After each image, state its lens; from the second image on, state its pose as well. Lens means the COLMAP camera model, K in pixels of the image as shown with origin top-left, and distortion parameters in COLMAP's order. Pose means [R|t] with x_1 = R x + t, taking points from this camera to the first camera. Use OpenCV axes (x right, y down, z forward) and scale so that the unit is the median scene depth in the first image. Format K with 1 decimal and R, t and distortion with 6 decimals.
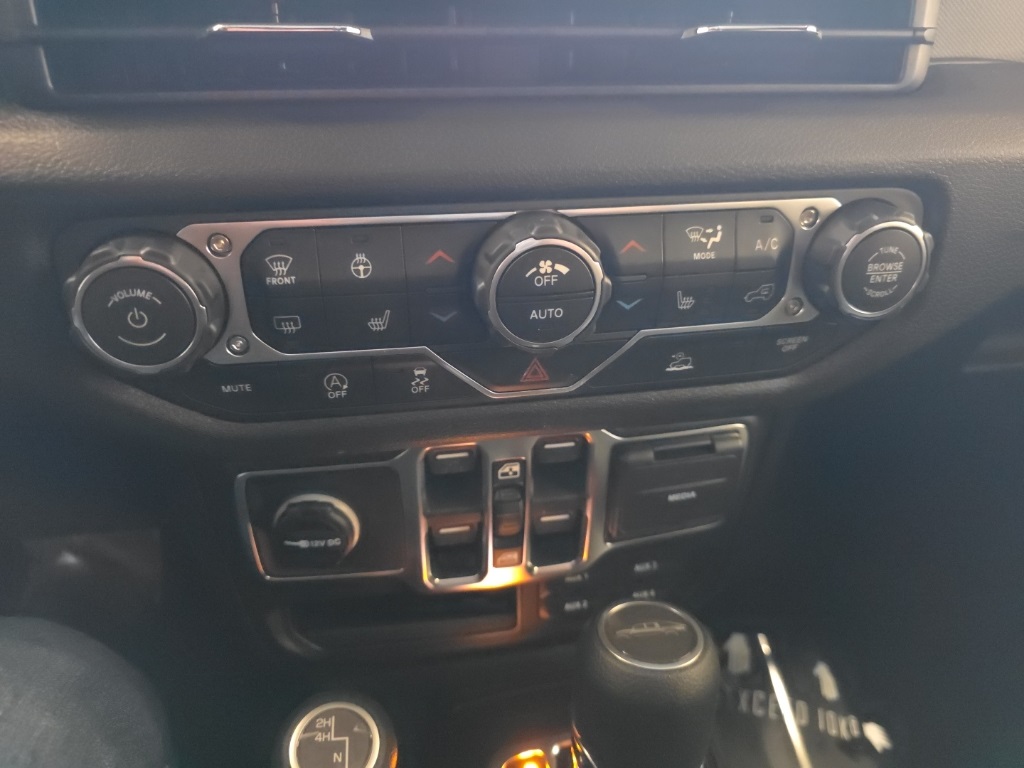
lens RADIAL K [[685.2, 0, 504.9], [0, 685.2, 383.3], [0, 0, 1]] dist [0.041947, -0.030685]
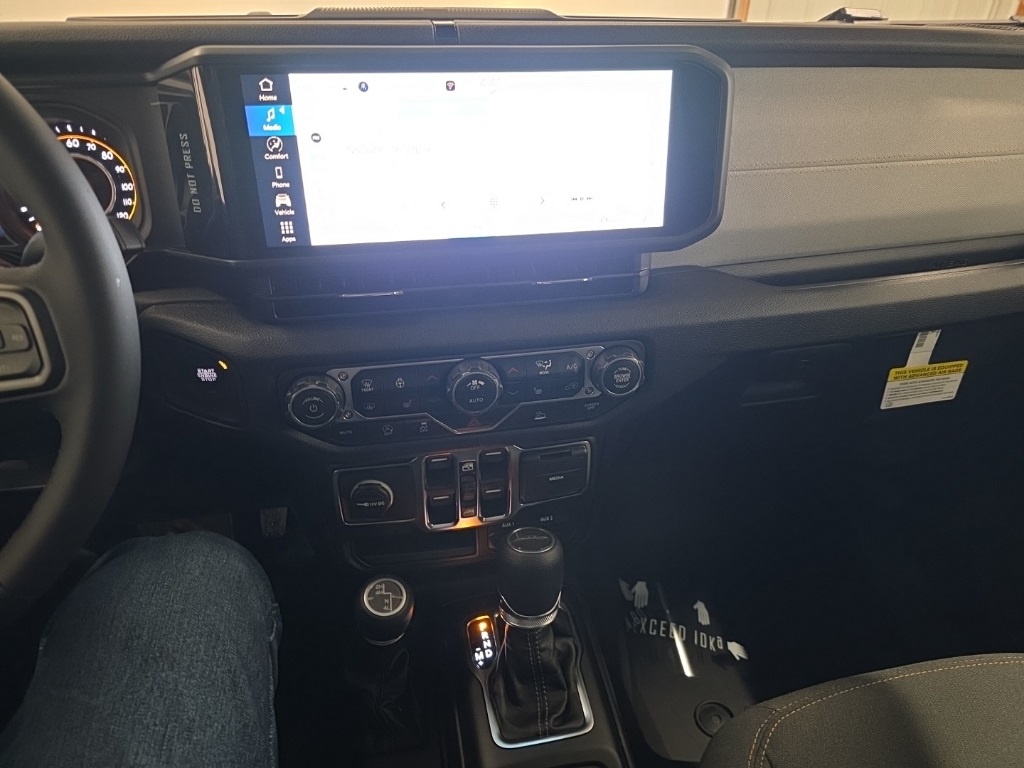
lens RADIAL K [[685.2, 0, 519.9], [0, 685.2, 372.9], [0, 0, 1]] dist [0.041947, -0.030685]
pose [[0.999343, -0.013442, 0.033651, 0.118593], [0.014236, 0.999624, -0.023454, -0.122426], [-0.033323, 0.023918, 0.999158, -1.261850]]
